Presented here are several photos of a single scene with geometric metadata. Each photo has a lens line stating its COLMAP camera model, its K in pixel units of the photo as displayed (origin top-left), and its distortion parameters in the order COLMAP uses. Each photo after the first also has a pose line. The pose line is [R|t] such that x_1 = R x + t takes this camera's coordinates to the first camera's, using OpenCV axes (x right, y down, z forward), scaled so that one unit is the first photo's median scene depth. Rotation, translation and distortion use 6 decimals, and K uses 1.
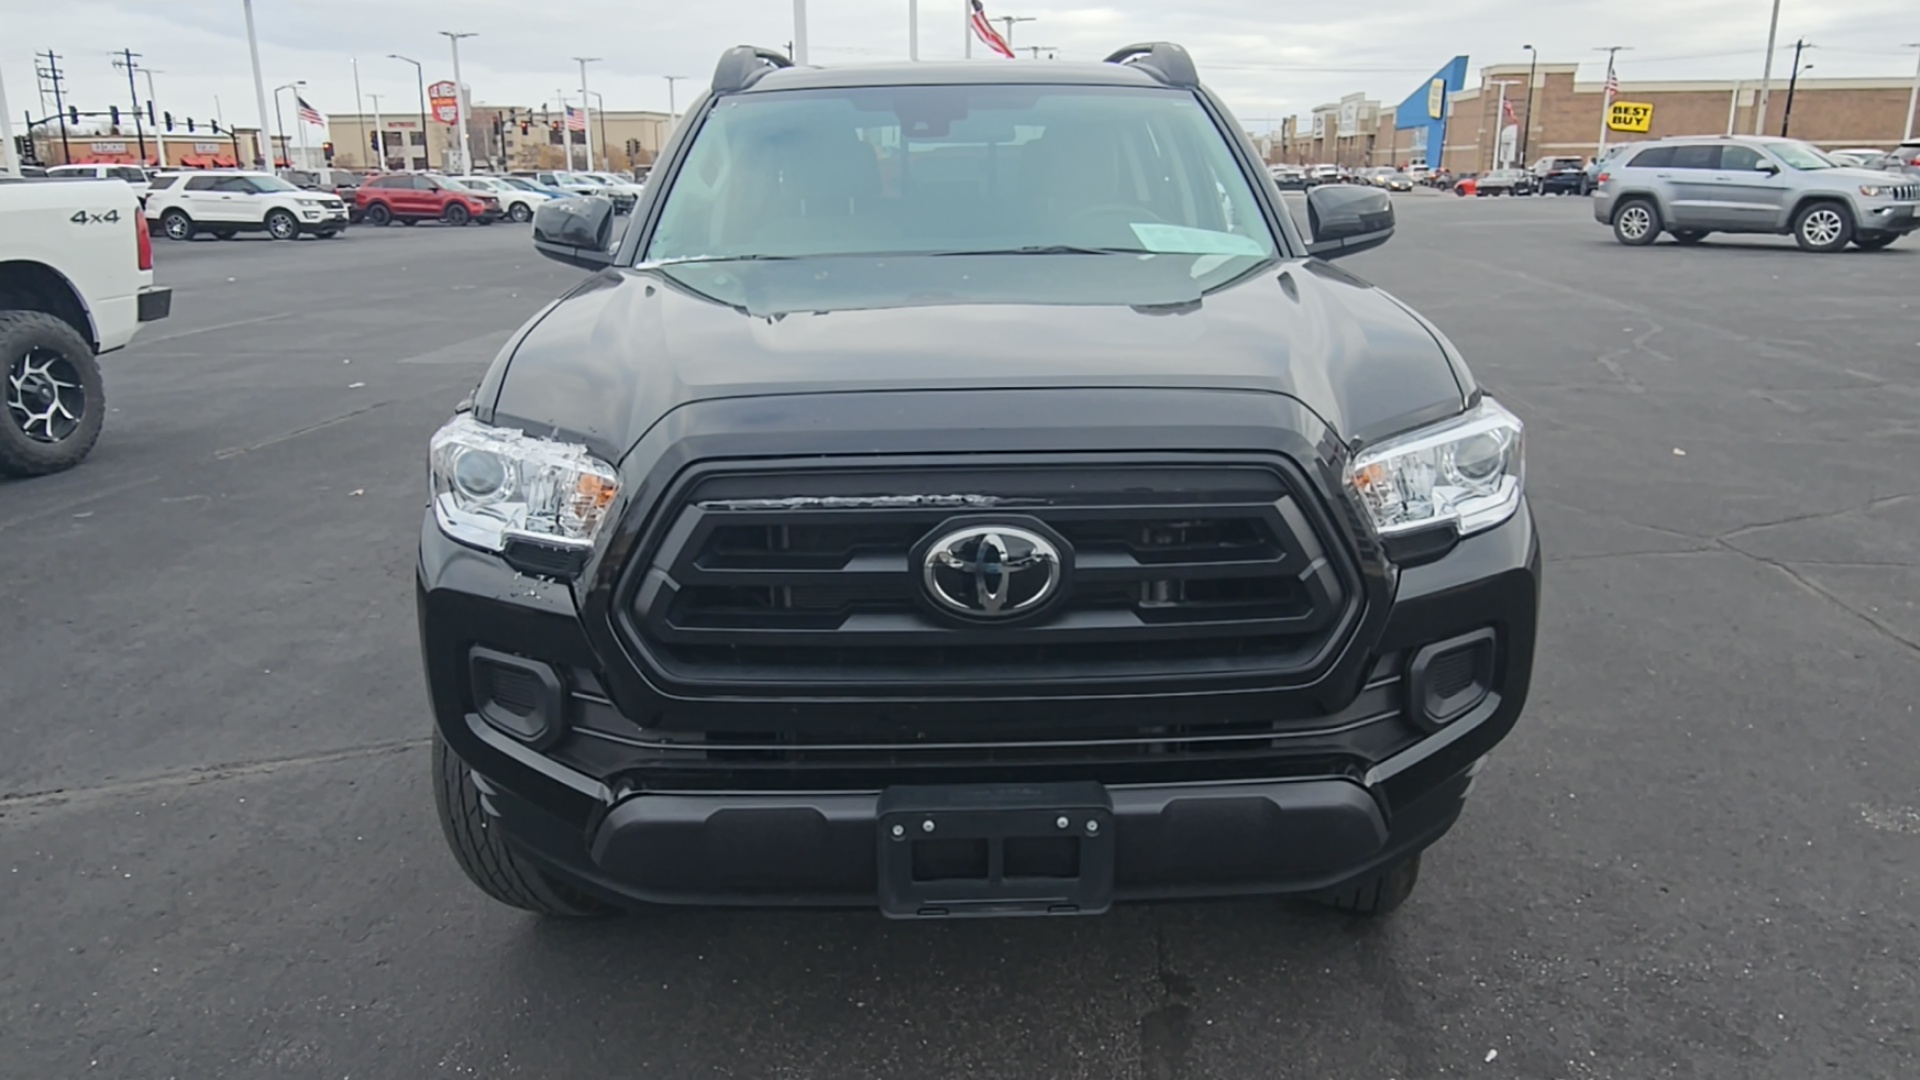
lens RADIAL K [[1369.0, 0, 961.8], [0, 1369.0, 533.2], [0, 0, 1]] dist [-0.002799, 0.002526]
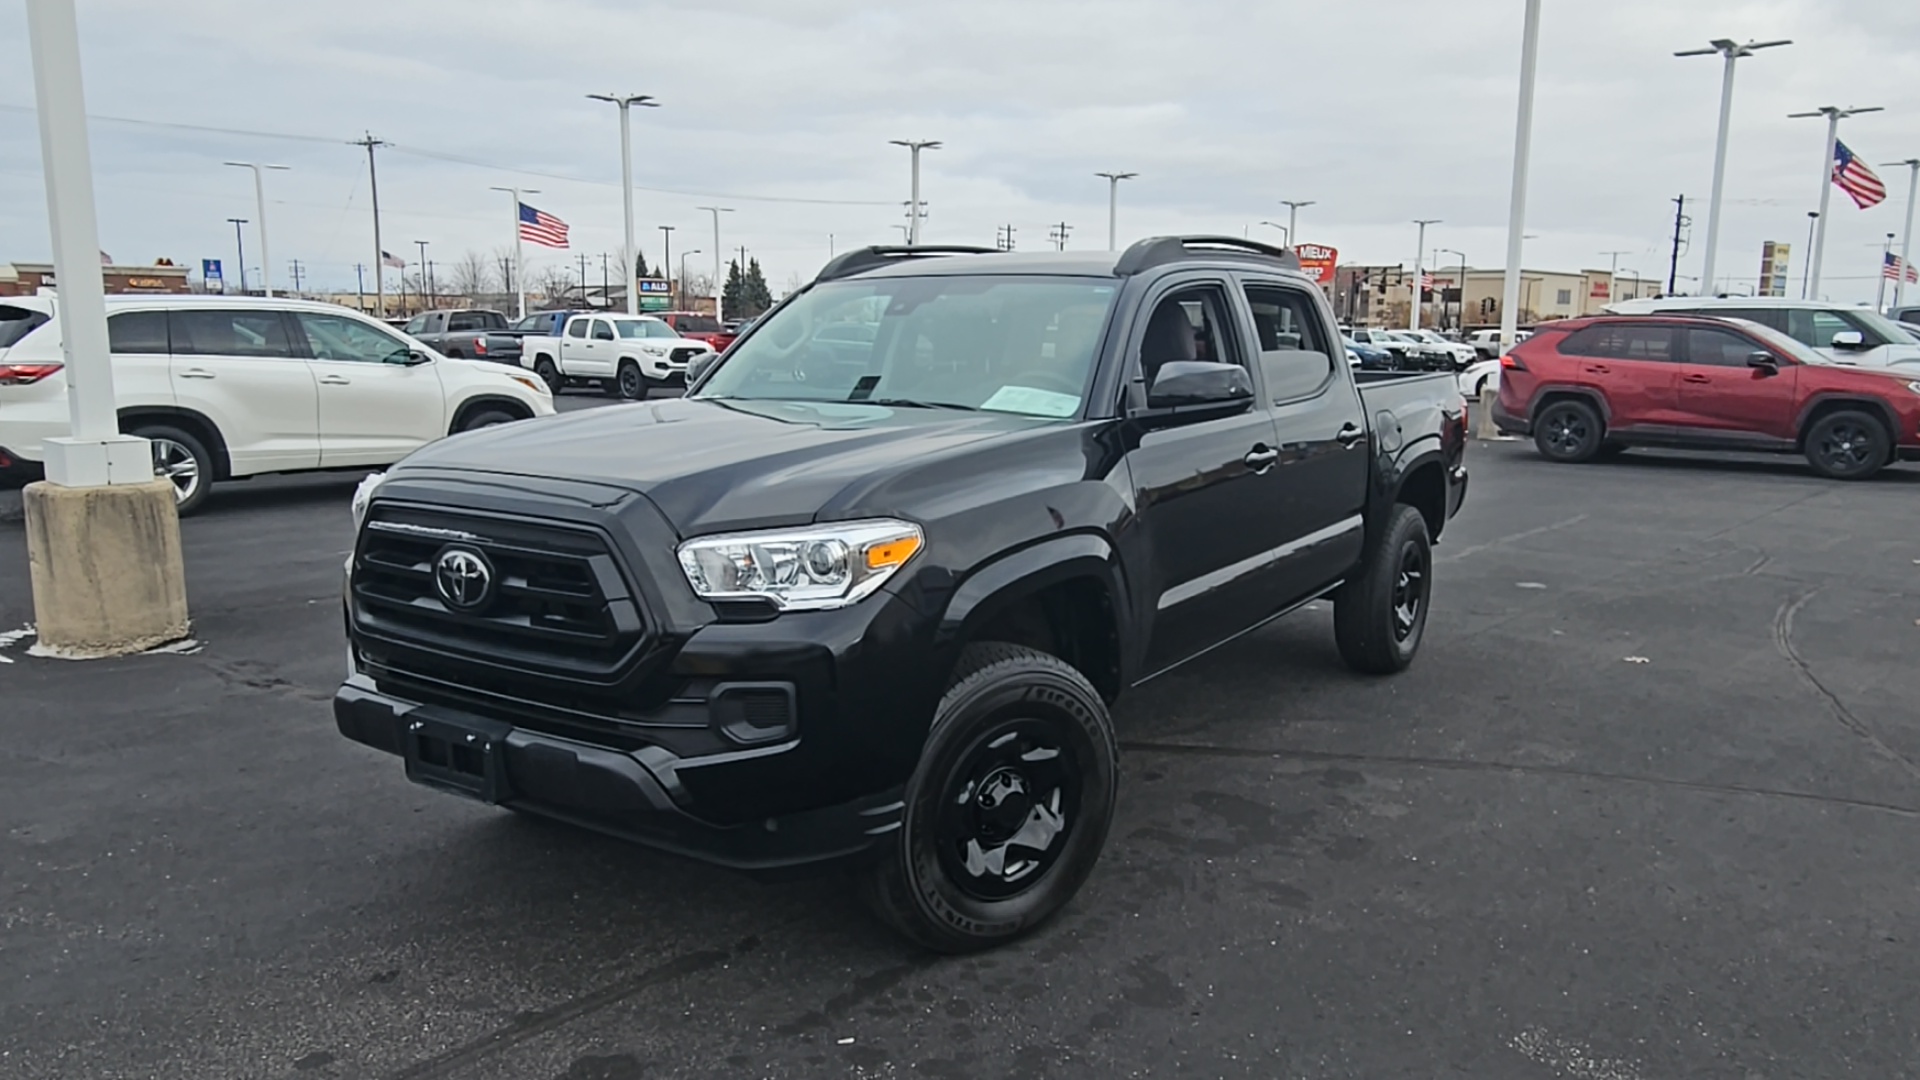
lens RADIAL K [[1369.0, 0, 959.0], [0, 1369.0, 547.6], [0, 0, 1]] dist [-0.002799, 0.002526]
pose [[0.821850, 0.106420, -0.559676, 1.280165], [-0.161433, 0.985634, -0.049640, -0.021406], [0.546353, 0.131147, 0.827223, -0.045878]]
